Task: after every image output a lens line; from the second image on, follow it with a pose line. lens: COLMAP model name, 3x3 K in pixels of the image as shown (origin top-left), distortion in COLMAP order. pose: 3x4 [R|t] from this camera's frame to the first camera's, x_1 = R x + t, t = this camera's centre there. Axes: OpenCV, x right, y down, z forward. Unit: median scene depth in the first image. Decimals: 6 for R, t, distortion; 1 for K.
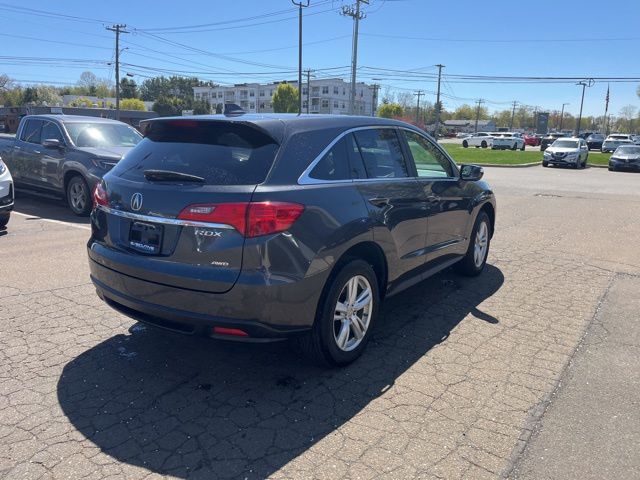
lens RADIAL K [[484.6, 0, 319.1], [0, 484.6, 235.9], [0, 0, 1]] dist [0.073397, -0.094362]
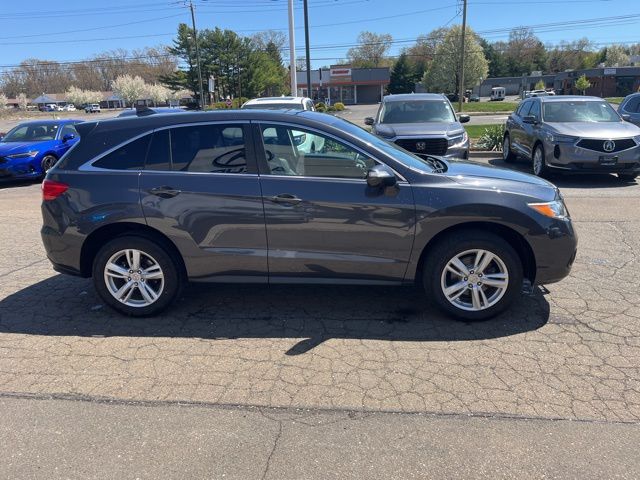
lens RADIAL K [[484.6, 0, 319.4], [0, 484.6, 237.5], [0, 0, 1]] dist [0.073397, -0.094362]
pose [[0.497615, 0.202704, -0.843380, 0.904560], [-0.136881, 0.978479, 0.154412, -0.135737], [0.856529, 0.038605, 0.514653, 0.513072]]
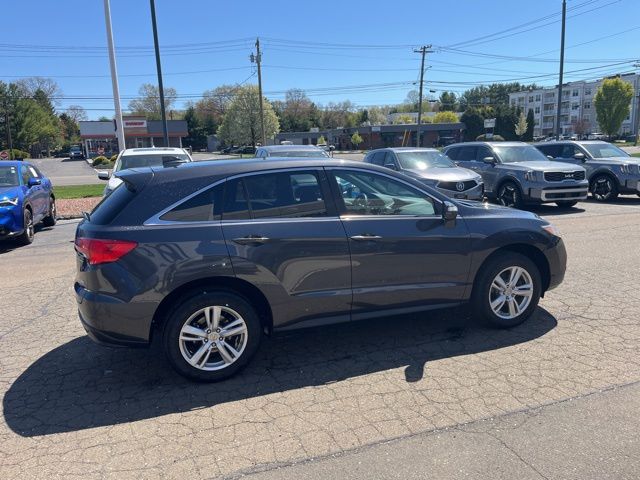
lens RADIAL K [[484.6, 0, 324.7], [0, 484.6, 237.0], [0, 0, 1]] dist [0.073397, -0.094362]
pose [[0.814879, 0.063253, -0.576170, 0.623599], [-0.071342, 0.997415, 0.008598, -0.071010], [0.575224, 0.034098, 0.817285, 0.141793]]
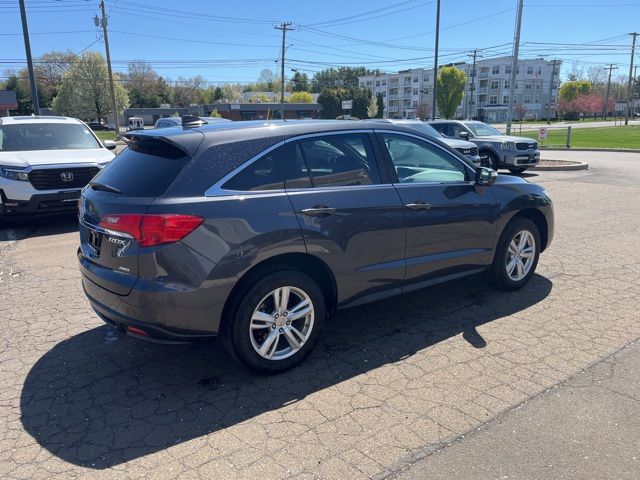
lens RADIAL K [[484.6, 0, 319.2], [0, 484.6, 243.3], [0, 0, 1]] dist [0.073397, -0.094362]
pose [[0.944948, 0.047393, -0.323770, 0.309850], [-0.034624, 0.998383, 0.045089, -0.036196], [0.325384, -0.031397, 0.945061, 0.054510]]
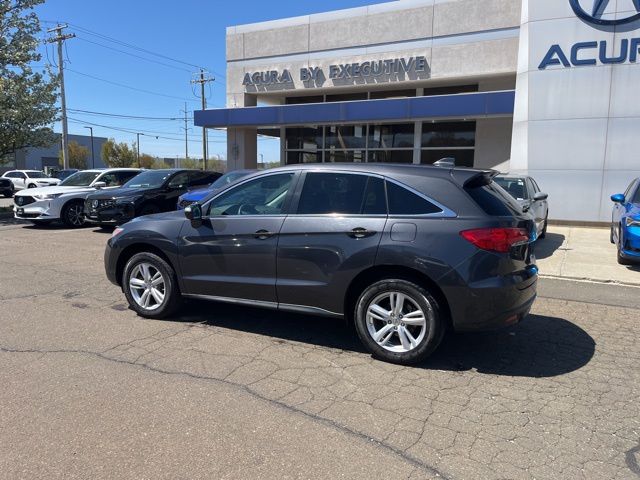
lens RADIAL K [[484.6, 0, 317.7], [0, 484.6, 244.1], [0, 0, 1]] dist [0.073397, -0.094362]
pose [[-0.149520, -0.159678, 0.975780, -1.044091], [0.187444, 0.964401, 0.186538, -0.253898], [-0.970829, 0.210795, -0.114267, 1.090455]]
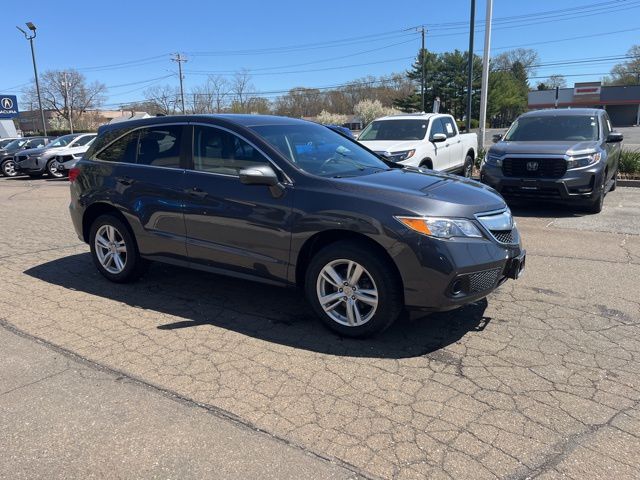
lens RADIAL K [[484.6, 0, 316.8], [0, 484.6, 241.4], [0, 0, 1]] dist [0.073397, -0.094362]
pose [[0.044987, 0.205998, -0.977518, 1.081217], [-0.182729, 0.963697, 0.194676, -0.191689], [0.982134, 0.169863, 0.080995, 1.019507]]
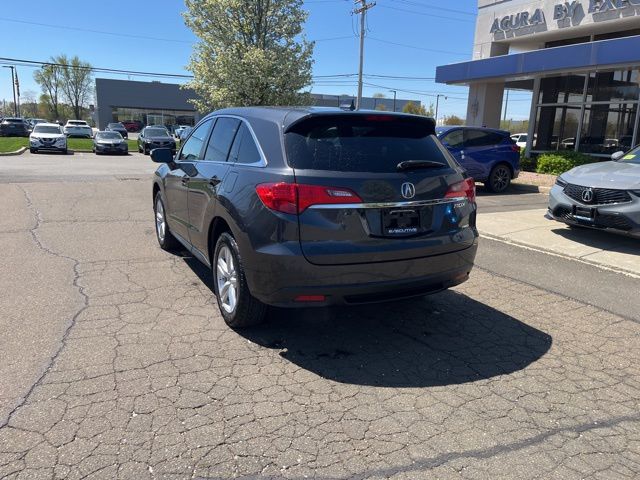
lens RADIAL K [[484.6, 0, 317.4], [0, 484.6, 239.4], [0, 0, 1]] dist [0.073397, -0.094362]
pose [[0.464127, -0.199363, 0.863041, -0.857672], [0.167638, 0.976503, 0.135420, -0.086483], [-0.869761, 0.081826, 0.486642, 0.383867]]
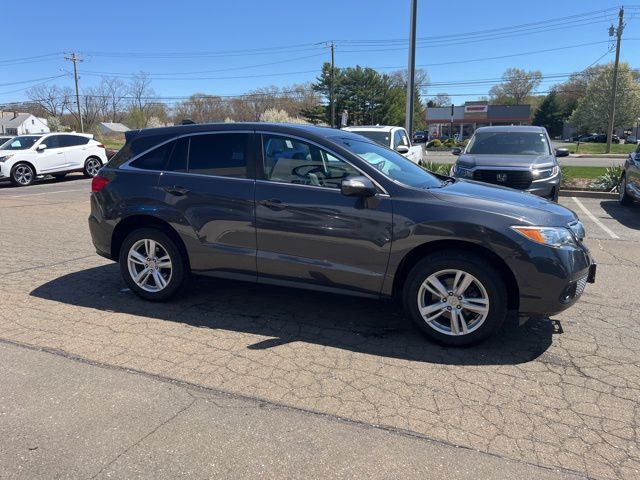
lens RADIAL K [[484.6, 0, 317.6], [0, 484.6, 234.8], [0, 0, 1]] dist [0.073397, -0.094362]
pose [[0.243219, 0.174018, -0.954234, 1.025258], [-0.196716, 0.972181, 0.127152, -0.136335], [0.949815, 0.156787, 0.270685, 0.720183]]
